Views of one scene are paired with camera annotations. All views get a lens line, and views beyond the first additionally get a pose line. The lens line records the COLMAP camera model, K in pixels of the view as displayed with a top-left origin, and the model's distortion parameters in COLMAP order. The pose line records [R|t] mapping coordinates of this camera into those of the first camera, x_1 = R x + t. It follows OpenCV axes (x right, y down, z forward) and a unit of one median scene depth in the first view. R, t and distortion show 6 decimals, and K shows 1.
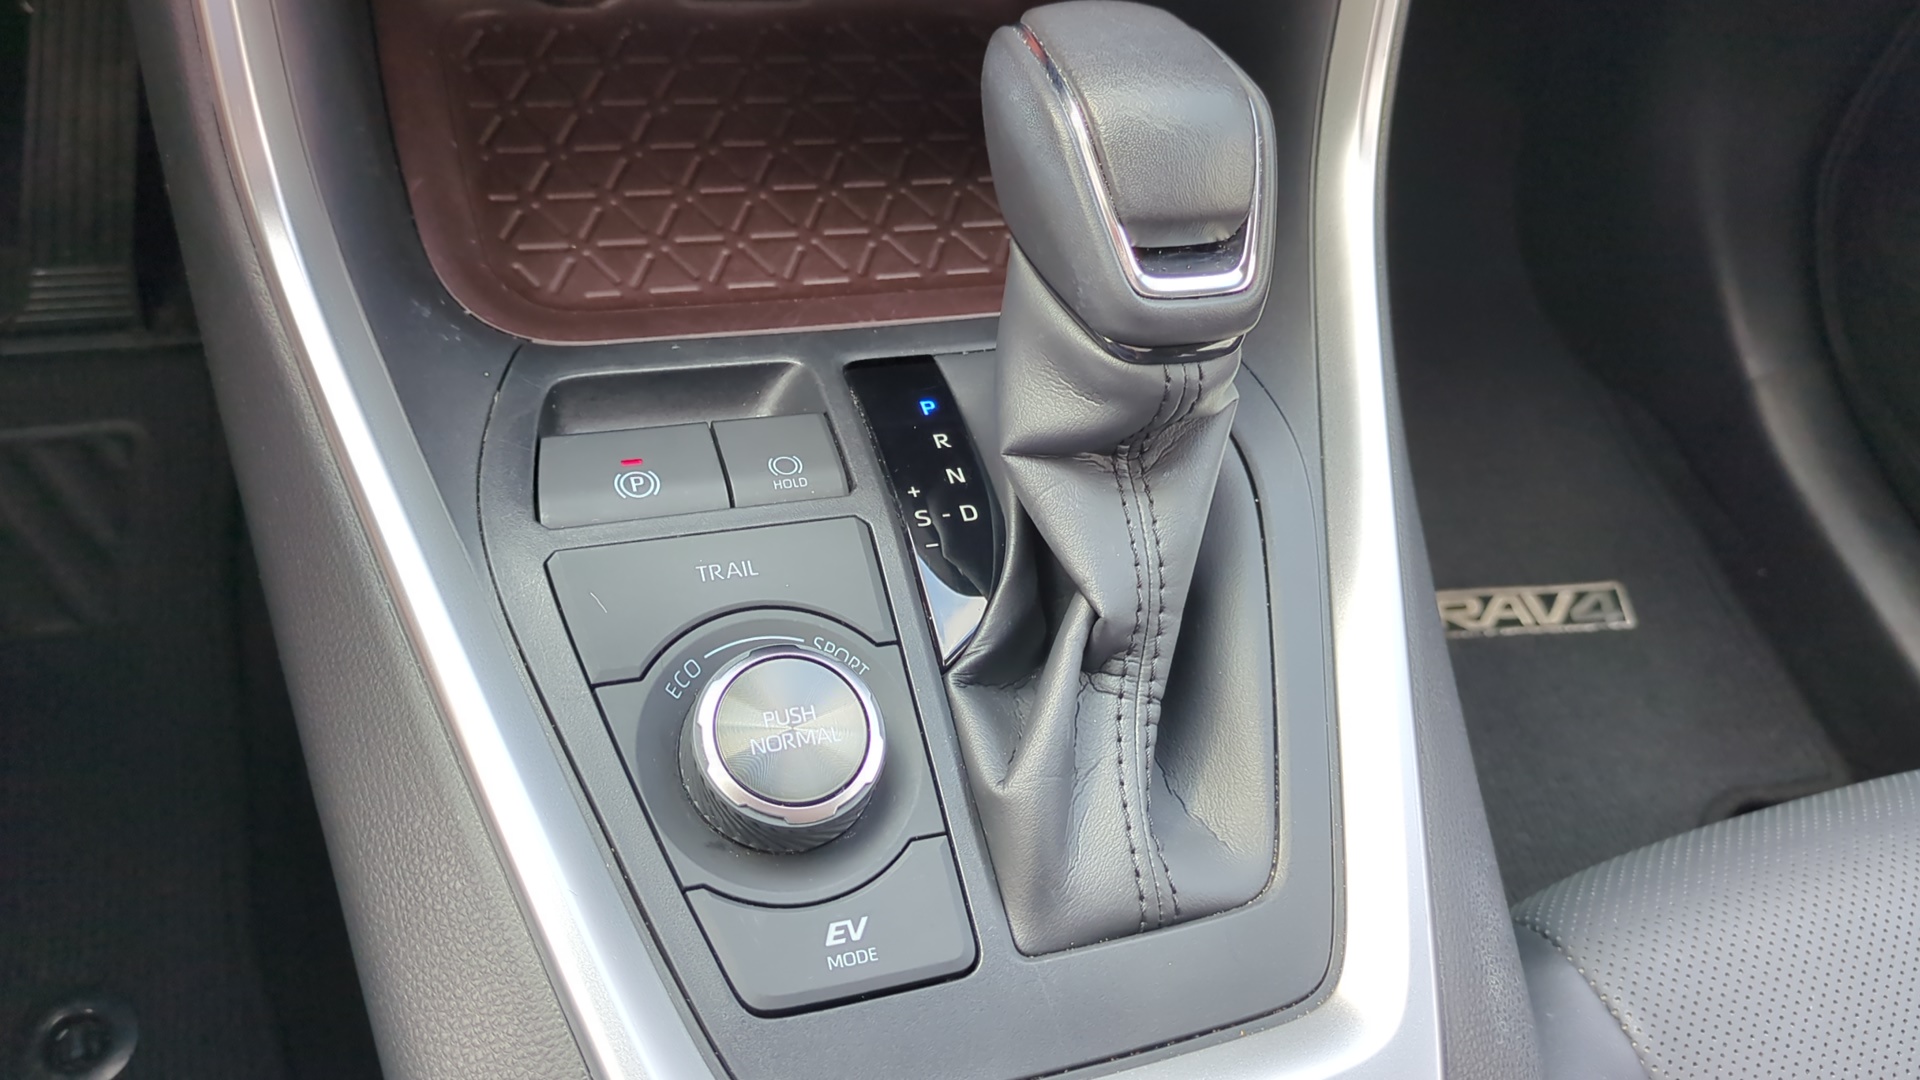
lens RADIAL K [[1658.3, 0, 958.3], [0, 1658.3, 526.3], [0, 0, 1]] dist [0.060561, -0.094489]
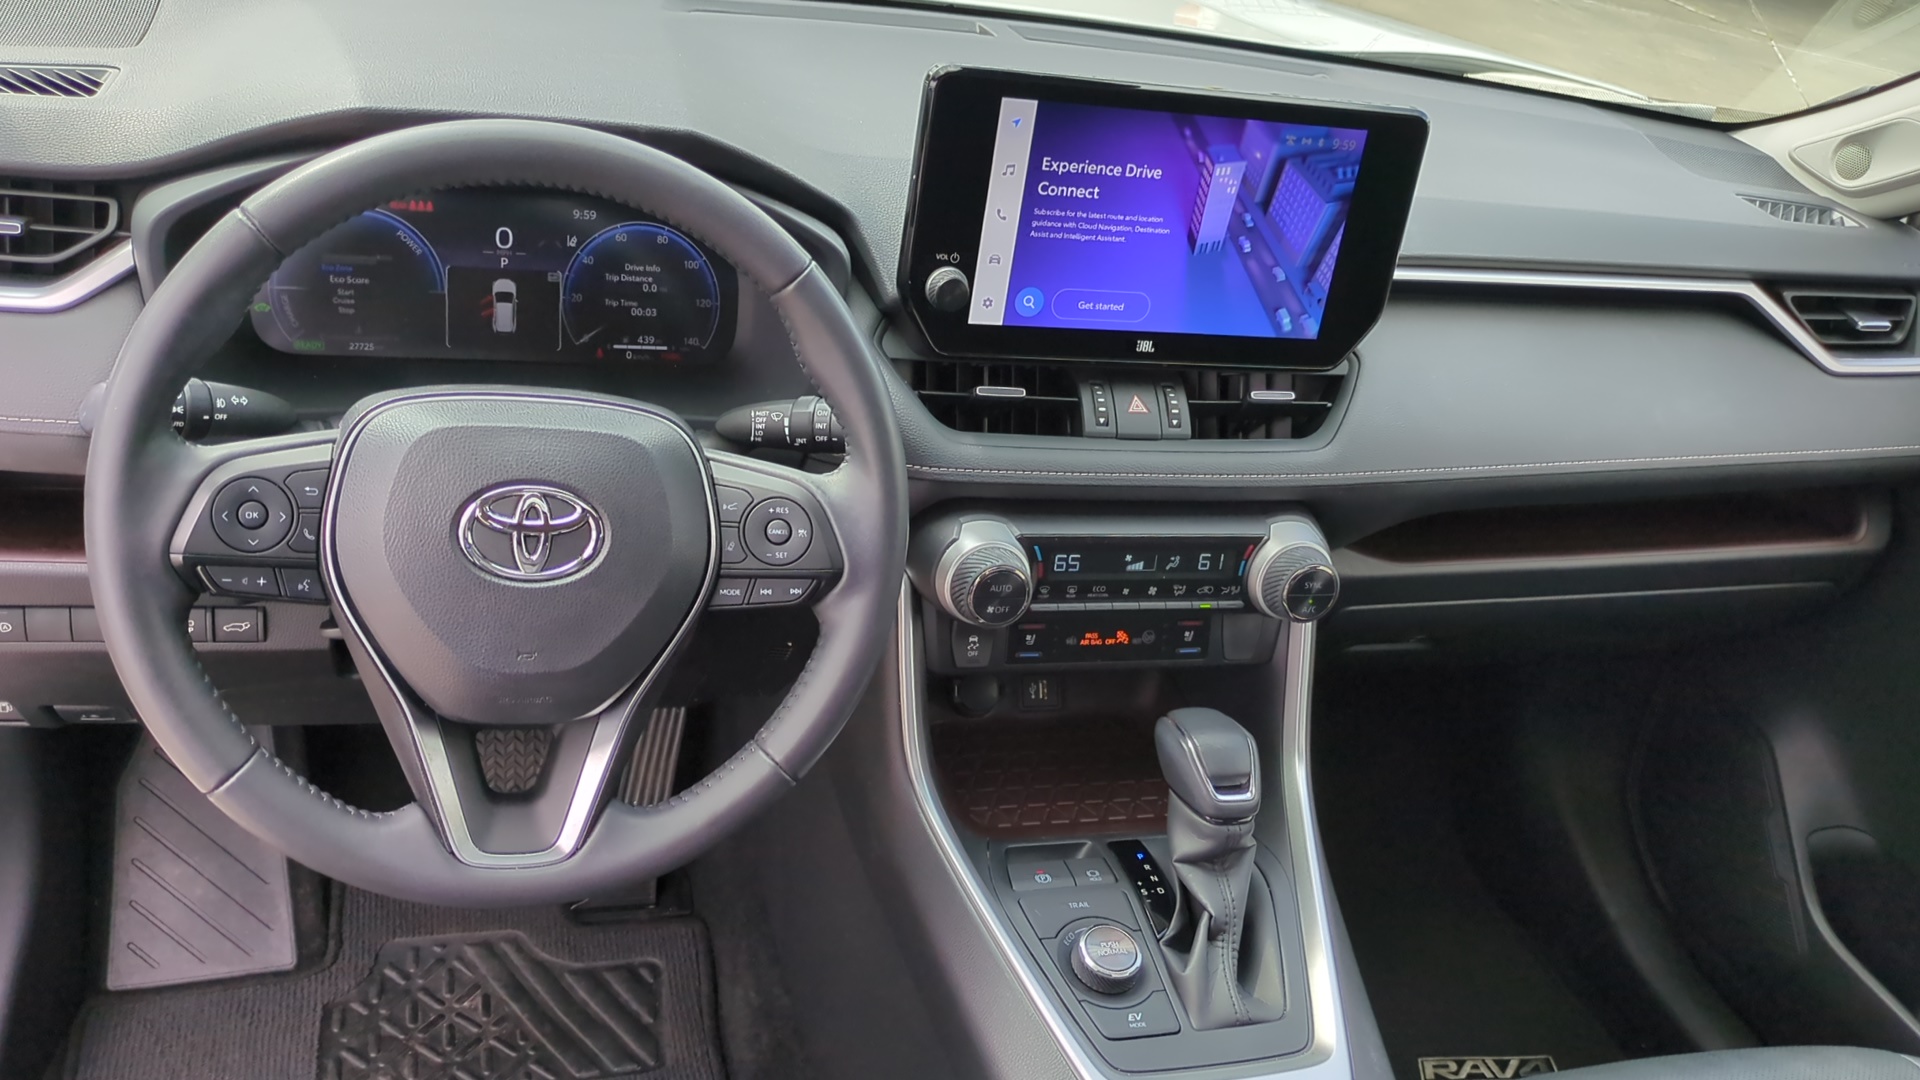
lens RADIAL K [[1654.9, 0, 955.7], [0, 1654.9, 540.7], [0, 0, 1]] dist [0.045596, -0.036257]
pose [[0.998212, -0.044824, -0.039540, -0.200553], [0.025367, 0.916687, -0.398799, 0.555787], [0.054122, 0.397083, 0.916185, -1.773822]]
